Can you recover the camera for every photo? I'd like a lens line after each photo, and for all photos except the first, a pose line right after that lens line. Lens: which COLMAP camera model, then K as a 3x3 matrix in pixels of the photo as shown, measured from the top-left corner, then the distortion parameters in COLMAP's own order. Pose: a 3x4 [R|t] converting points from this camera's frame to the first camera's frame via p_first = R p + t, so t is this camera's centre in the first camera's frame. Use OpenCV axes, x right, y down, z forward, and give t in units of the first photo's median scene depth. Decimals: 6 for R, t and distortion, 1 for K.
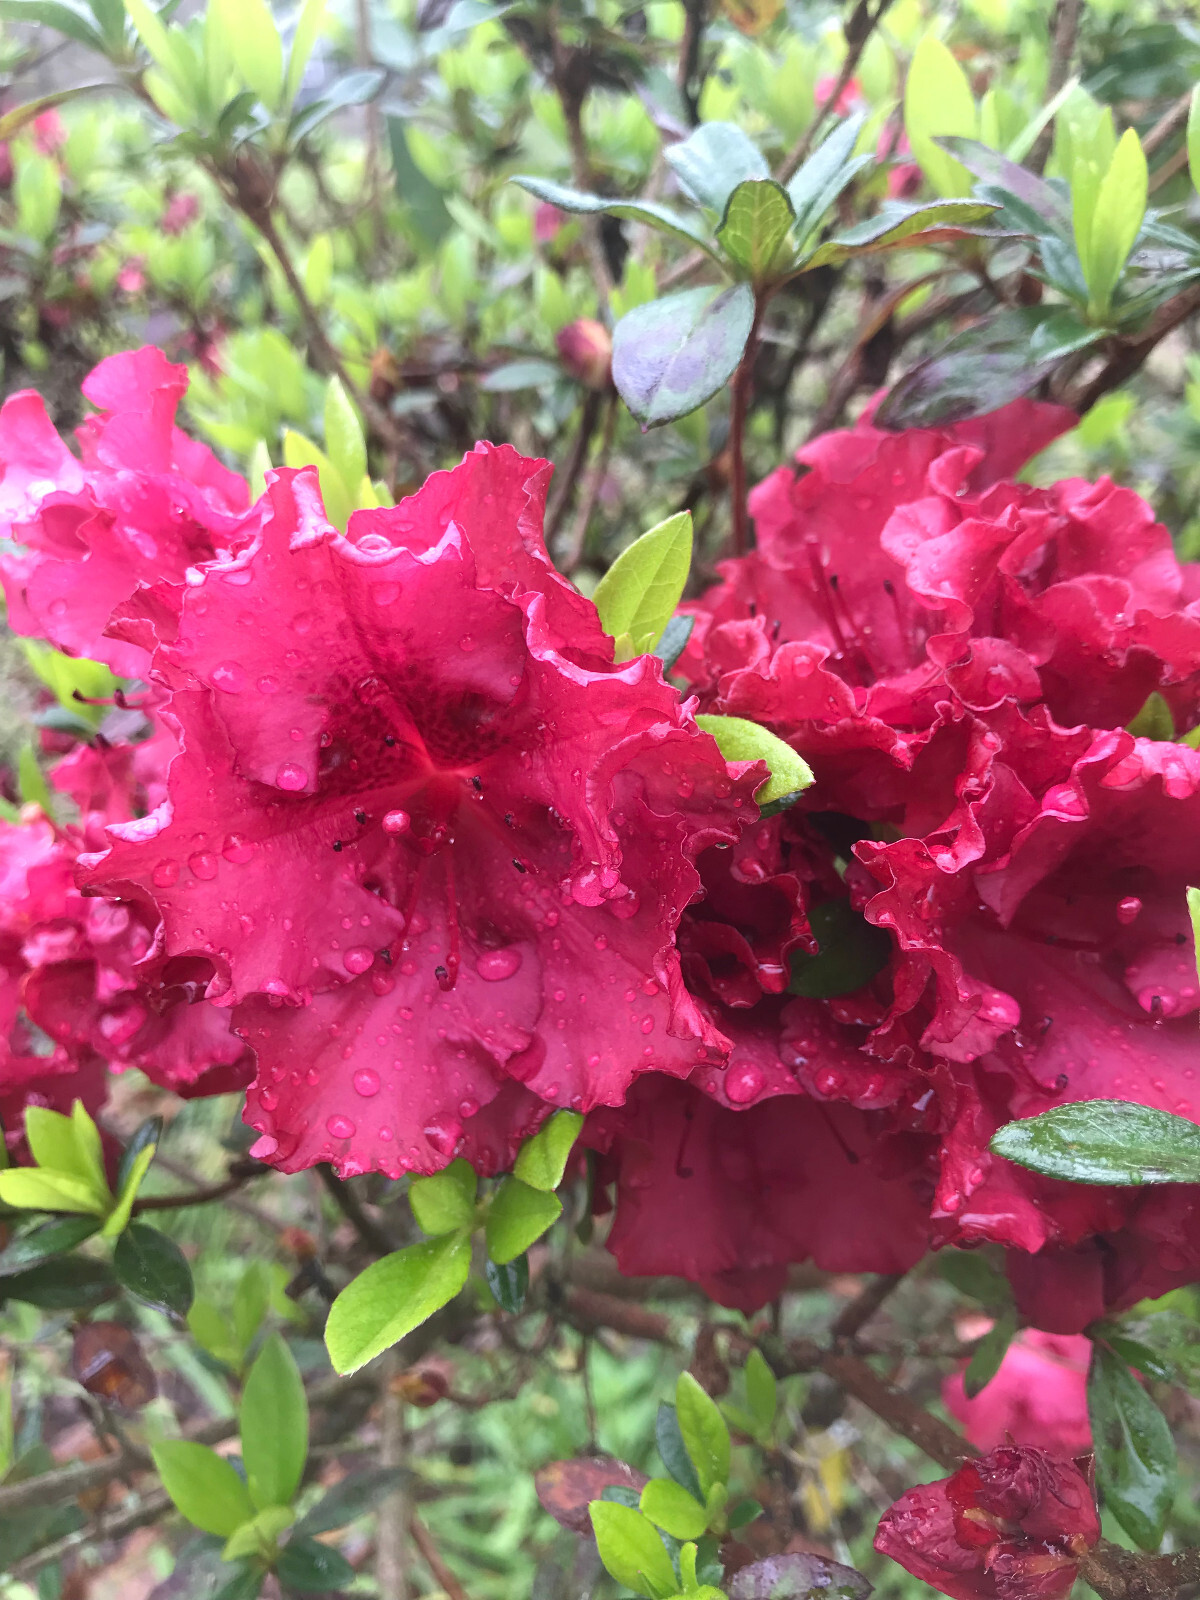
lens RADIAL K [[1361.2, 0, 600.0], [0, 1361.2, 800.0], [0, 0, 1]] dist [0.065967, -0.278897]
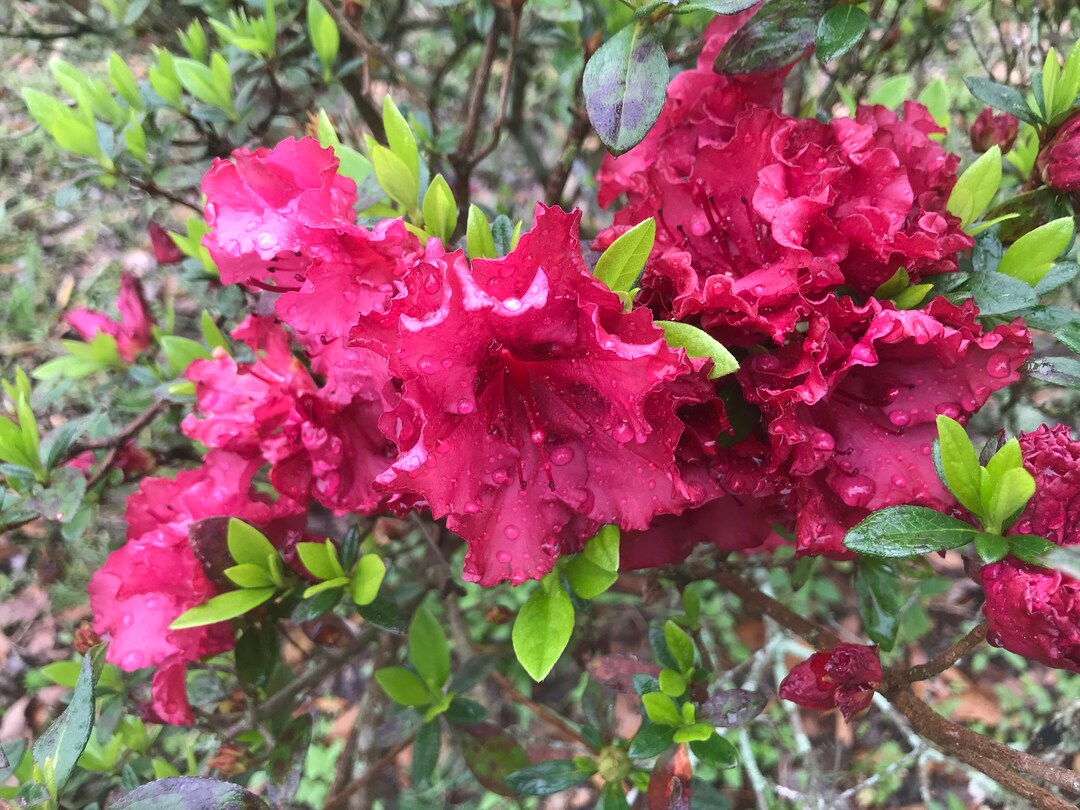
lens RADIAL K [[918.8, 0, 509.4], [0, 918.8, 405.7], [0, 0, 1]] dist [0.065967, -0.278897]
pose [[0.986509, -0.154183, 0.055015, -0.217913], [0.128490, 0.937504, 0.323382, -0.386169], [-0.101437, -0.311950, 0.944668, -0.180321]]
